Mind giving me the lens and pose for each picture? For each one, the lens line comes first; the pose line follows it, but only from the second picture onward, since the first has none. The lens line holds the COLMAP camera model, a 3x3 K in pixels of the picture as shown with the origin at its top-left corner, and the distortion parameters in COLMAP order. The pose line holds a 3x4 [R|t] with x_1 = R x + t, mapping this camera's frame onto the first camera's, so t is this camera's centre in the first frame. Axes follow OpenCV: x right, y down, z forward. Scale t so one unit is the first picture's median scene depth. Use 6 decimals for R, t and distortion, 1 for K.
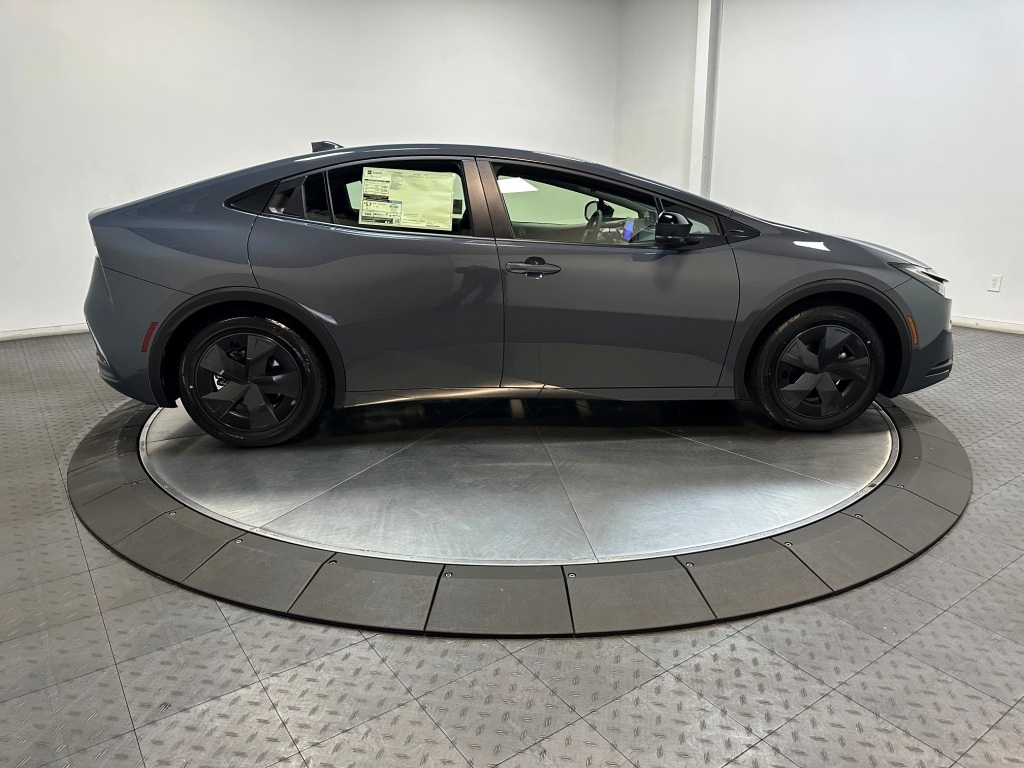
lens RADIAL K [[709.4, 0, 512.0], [0, 709.4, 384.0], [0, 0, 1]] dist [0.007808, -0.002985]
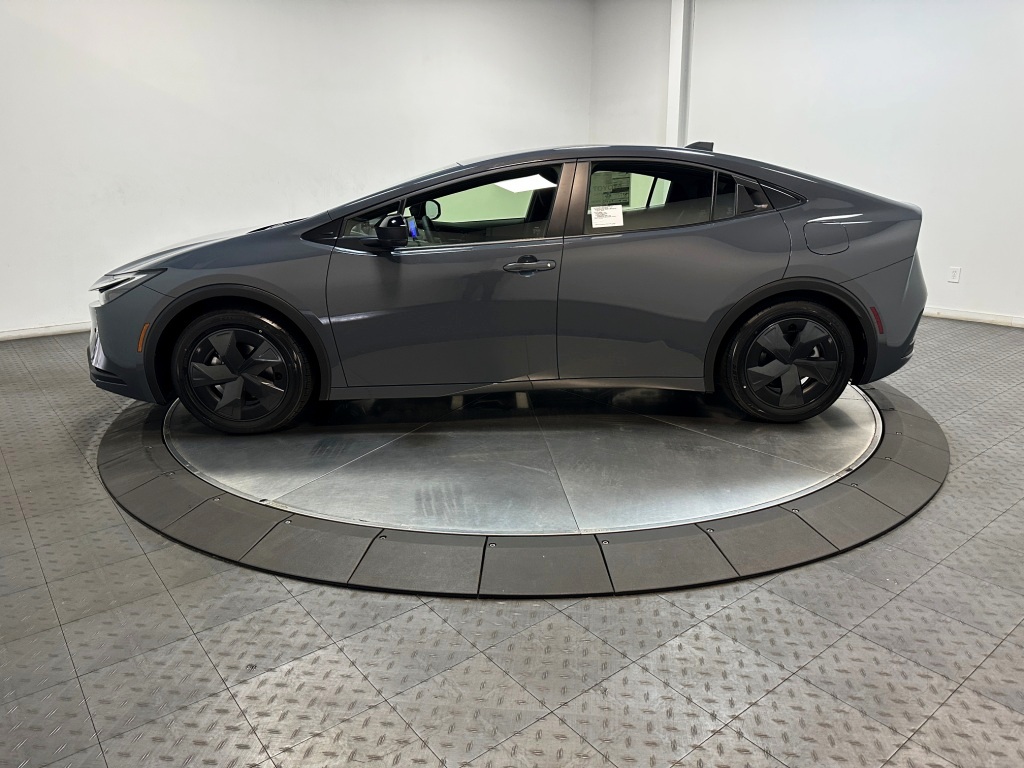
lens RADIAL K [[708.8, 0, 511.6], [0, 708.8, 393.4], [0, 0, 1]] dist [0.030734, -0.025994]
pose [[0.998257, -0.019167, 0.055821, -0.122743], [0.018436, 0.999738, 0.013583, 0.024907], [-0.056066, -0.012530, 0.998348, -0.082844]]
